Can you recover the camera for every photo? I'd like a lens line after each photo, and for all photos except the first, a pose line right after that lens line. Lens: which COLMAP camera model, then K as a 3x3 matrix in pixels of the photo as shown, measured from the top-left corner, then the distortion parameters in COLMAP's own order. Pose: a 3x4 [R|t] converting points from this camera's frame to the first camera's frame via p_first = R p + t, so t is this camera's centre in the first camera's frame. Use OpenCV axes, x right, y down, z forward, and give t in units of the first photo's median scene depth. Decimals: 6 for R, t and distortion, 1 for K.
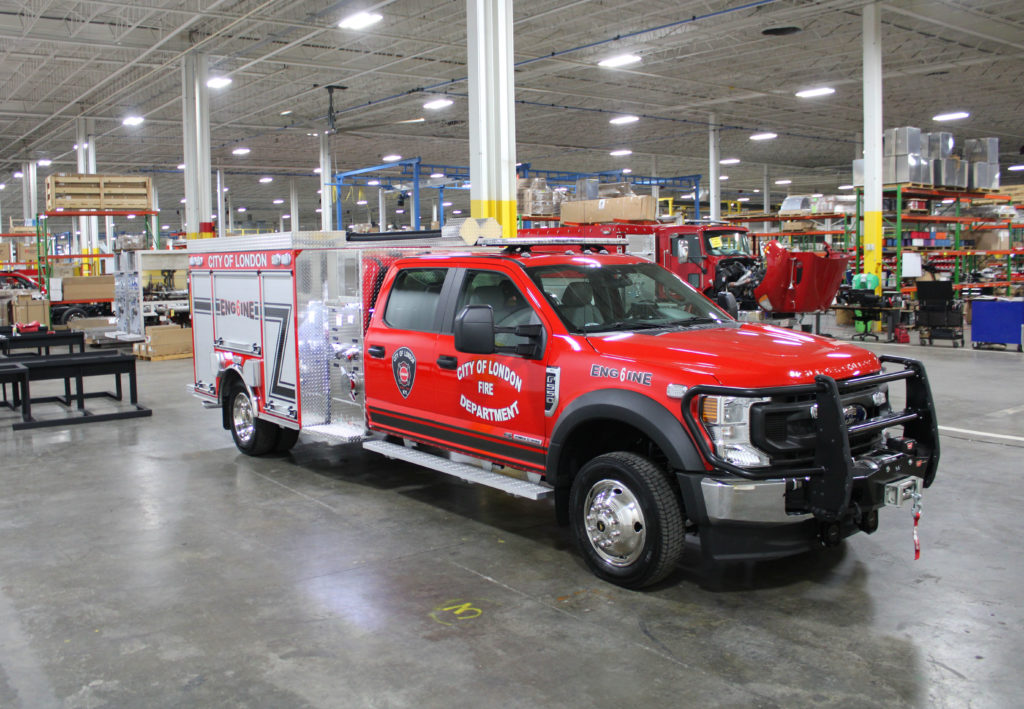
lens RADIAL K [[952.0, 0, 512.0], [0, 952.0, 354.5], [0, 0, 1]] dist [-0.139582, -0.004466]
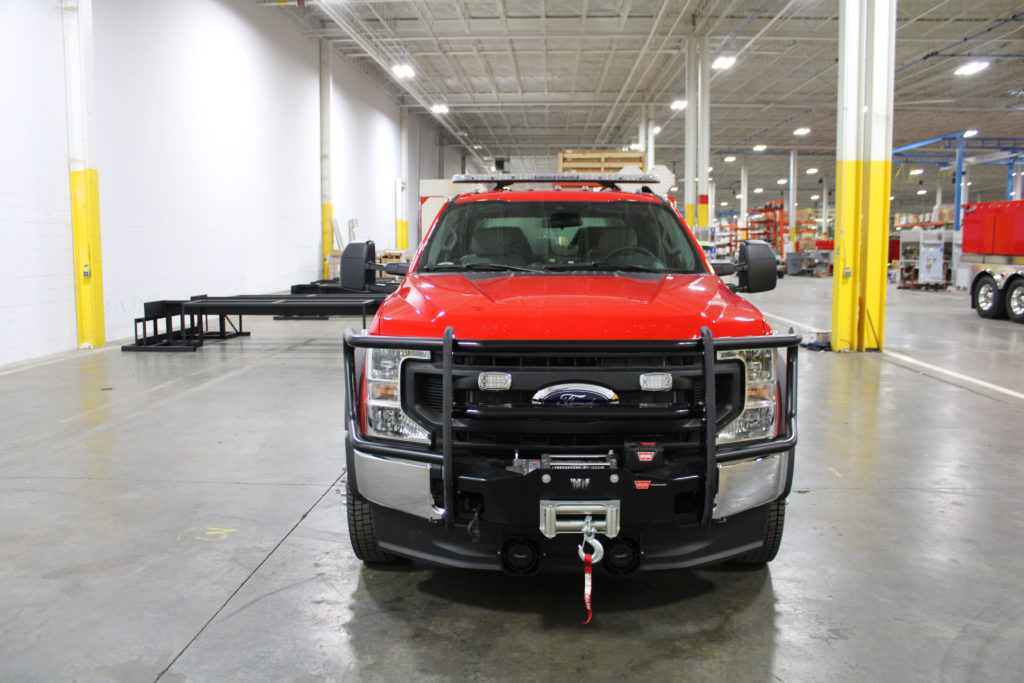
lens RADIAL K [[886.6, 0, 512.0], [0, 886.6, 341.5], [0, 0, 1]] dist [-0.174820, 0.150992]
pose [[0.764816, 0.087450, -0.638286, 0.177902], [-0.078828, 0.996003, 0.042005, 0.000113], [0.639408, 0.018188, 0.768653, 0.111132]]
